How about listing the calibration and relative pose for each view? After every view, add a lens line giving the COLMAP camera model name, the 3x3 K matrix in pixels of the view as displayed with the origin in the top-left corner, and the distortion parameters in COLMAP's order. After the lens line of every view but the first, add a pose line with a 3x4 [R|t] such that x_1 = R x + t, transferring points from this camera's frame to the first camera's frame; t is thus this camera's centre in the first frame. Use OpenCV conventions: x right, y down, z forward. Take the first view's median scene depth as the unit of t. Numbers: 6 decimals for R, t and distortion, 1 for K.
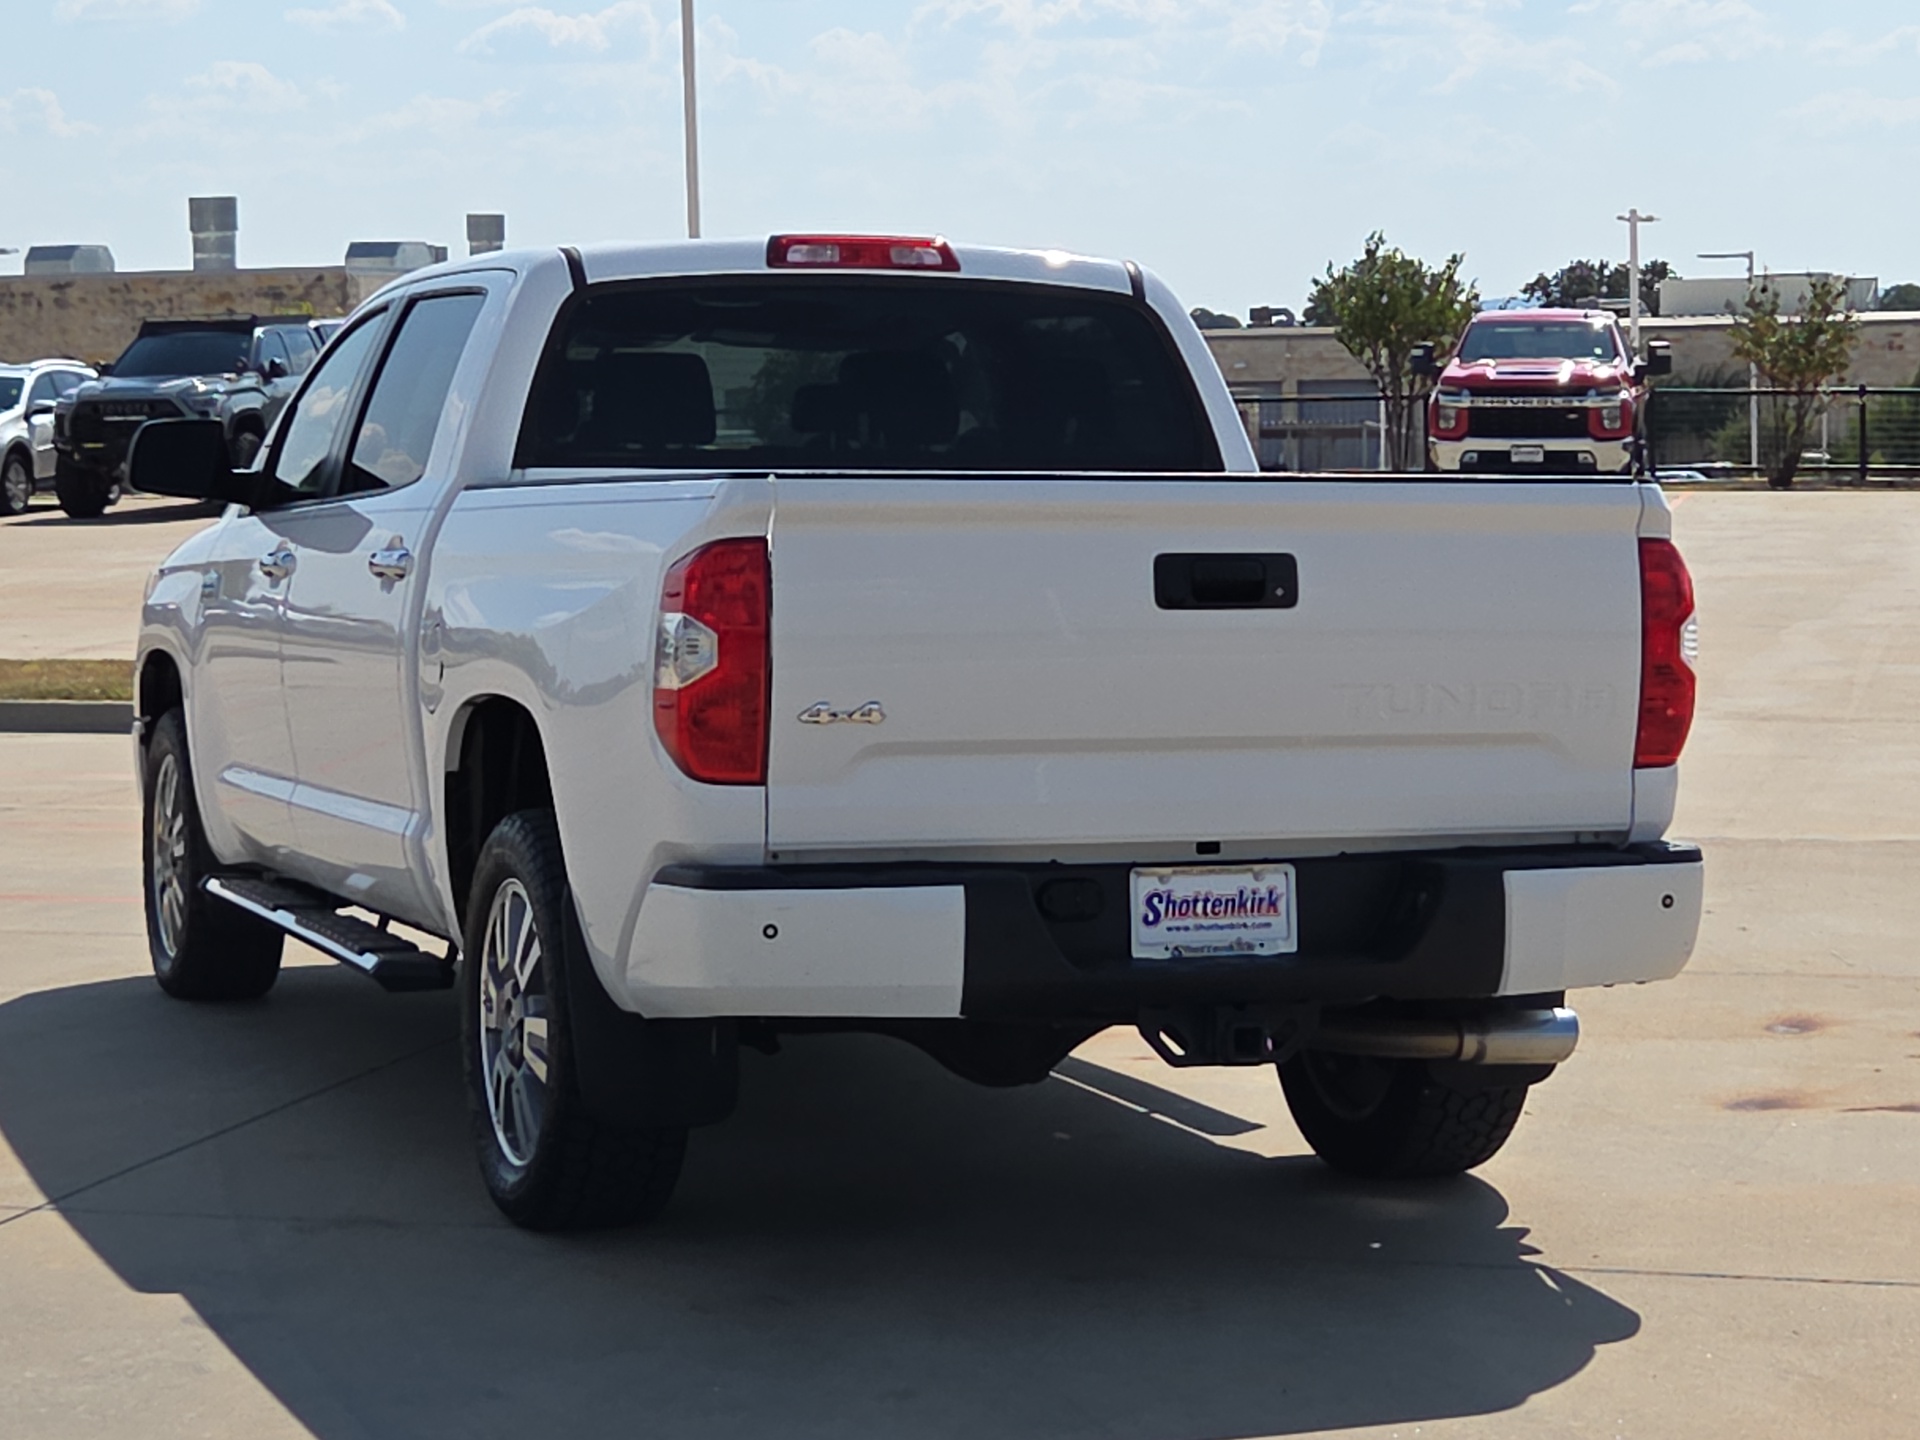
lens RADIAL K [[4306.3, 0, 958.7], [0, 4306.3, 730.1], [0, 0, 1]] dist [0.077503, 0.000000]
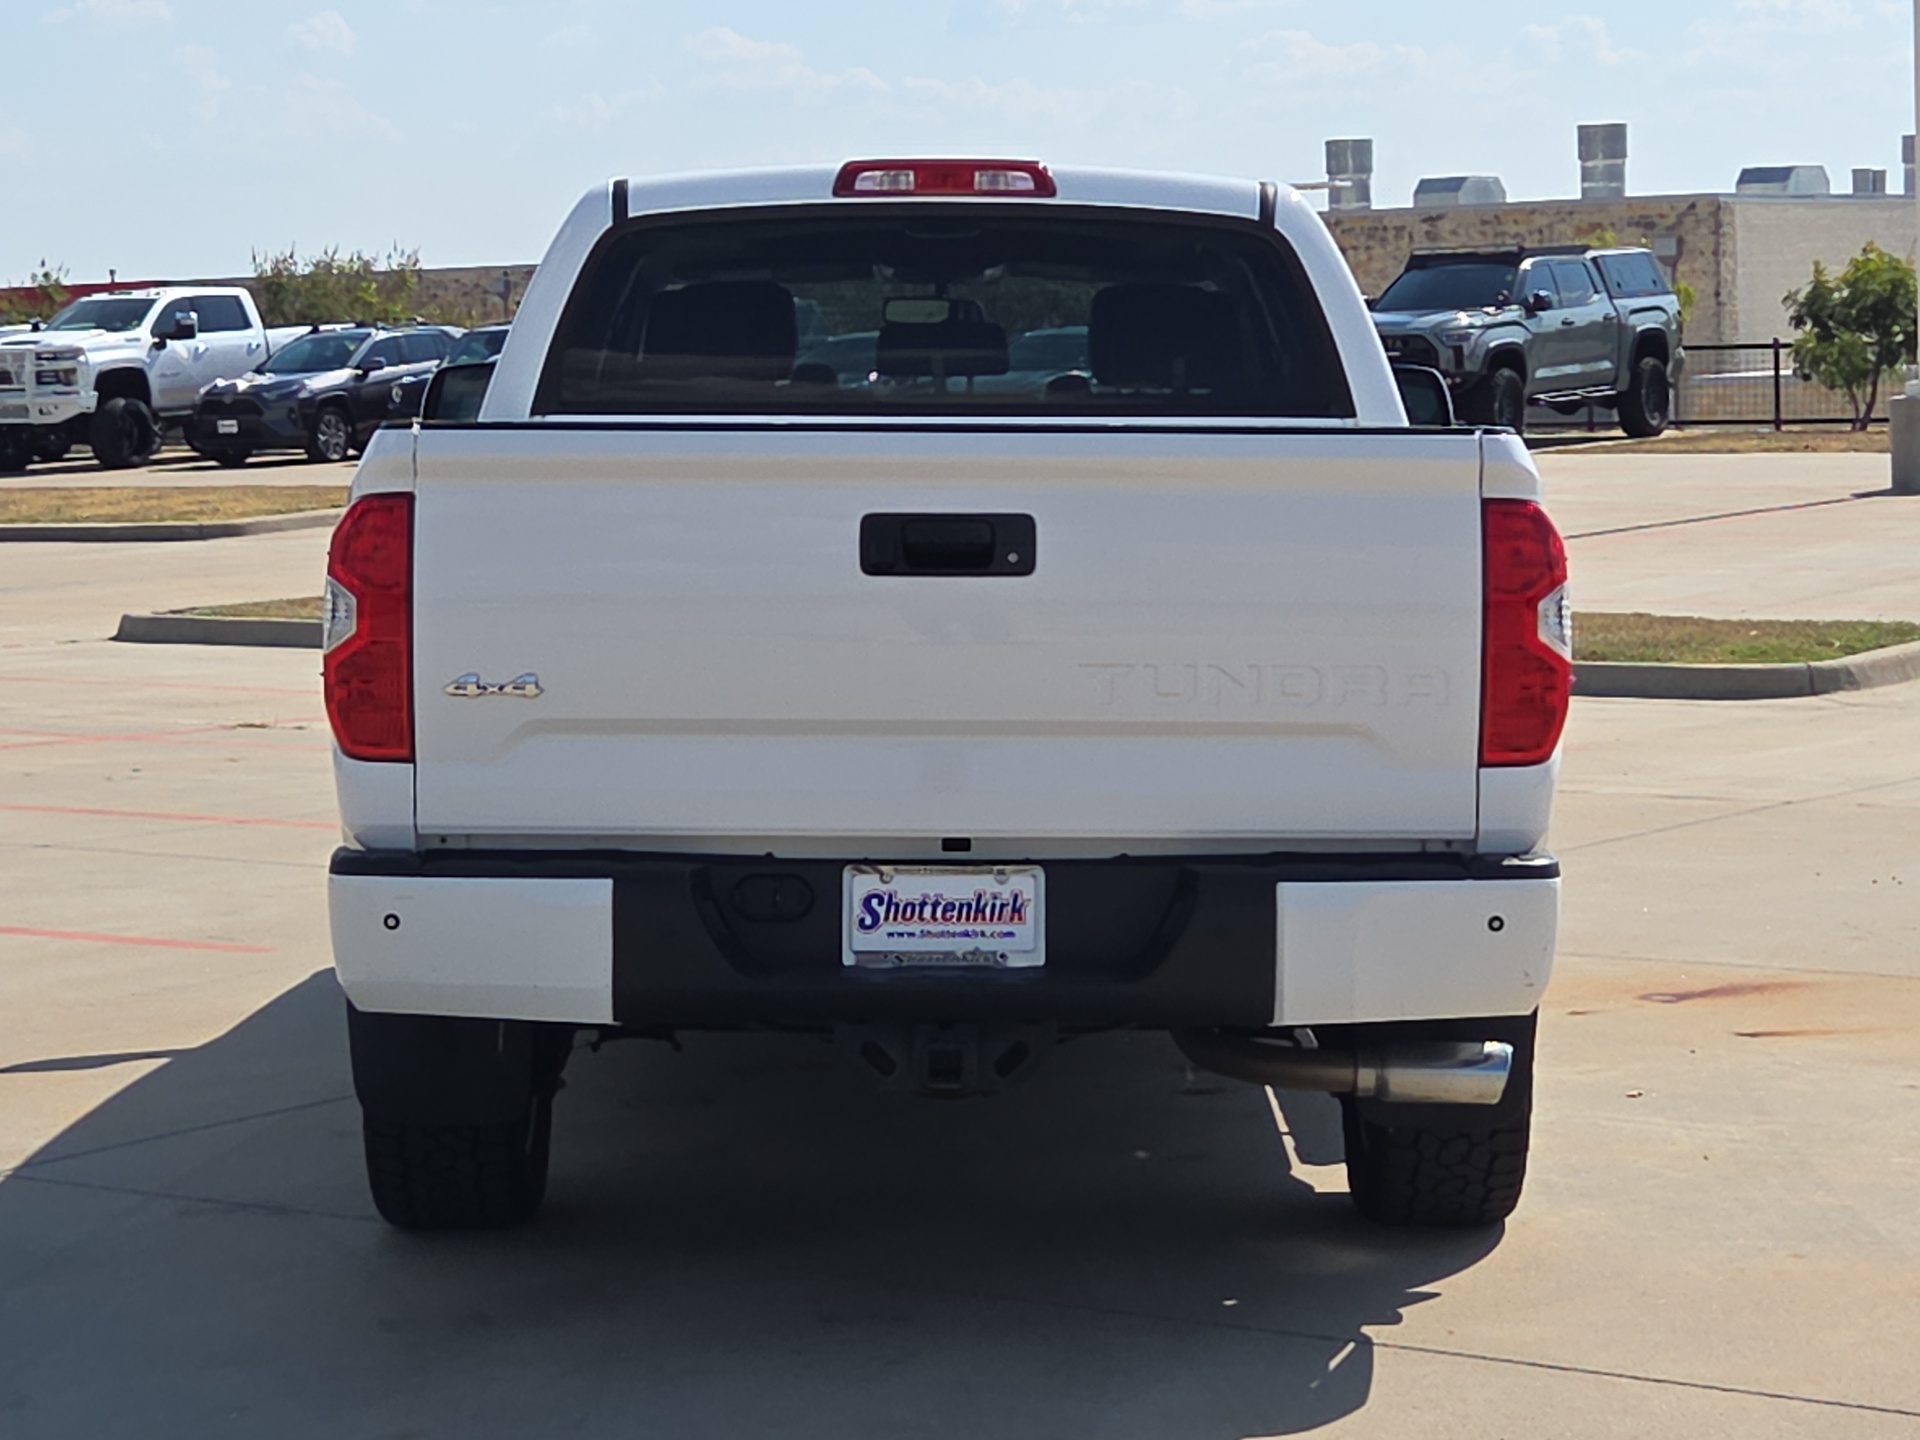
lens RADIAL K [[4470.1, 0, 963.1], [0, 4470.1, 704.3], [0, 0, 1]] dist [-0.000205, 0.000000]
pose [[0.943155, 0.020958, -0.331691, 0.355727], [-0.018761, 0.999776, 0.009825, -0.010445], [0.331822, -0.003043, 0.943337, 0.128434]]
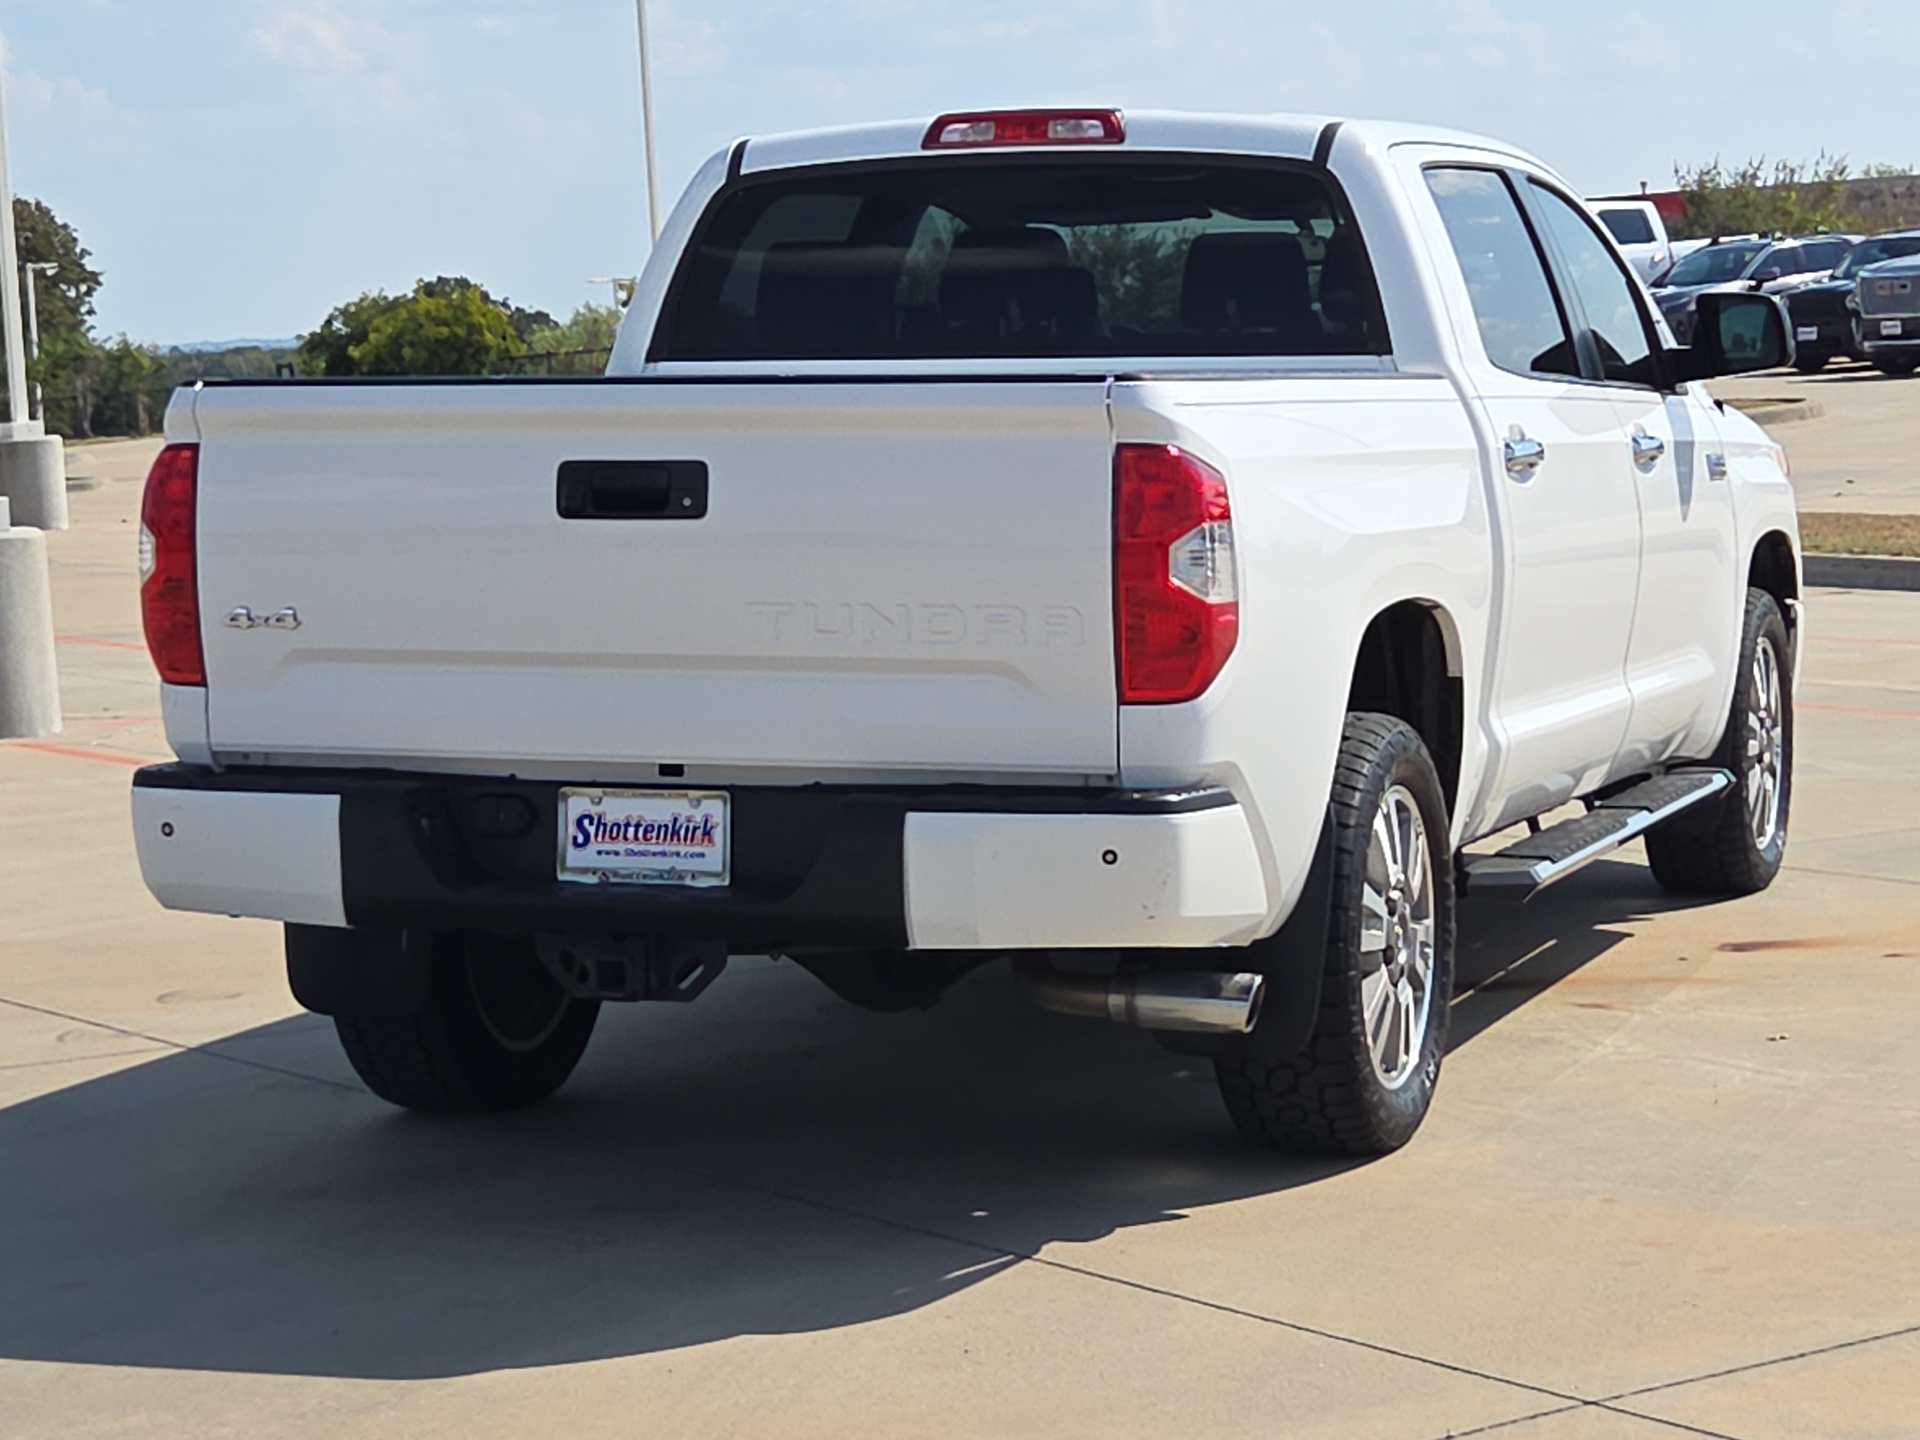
lens RADIAL K [[4470.1, 0, 959.7], [0, 4470.1, 727.2], [0, 0, 1]] dist [-0.000205, 0.000000]
pose [[0.767681, 0.043783, -0.639335, 0.718520], [-0.021491, 0.998861, 0.042598, -0.024840], [0.640472, -0.018962, 0.767748, 0.278534]]
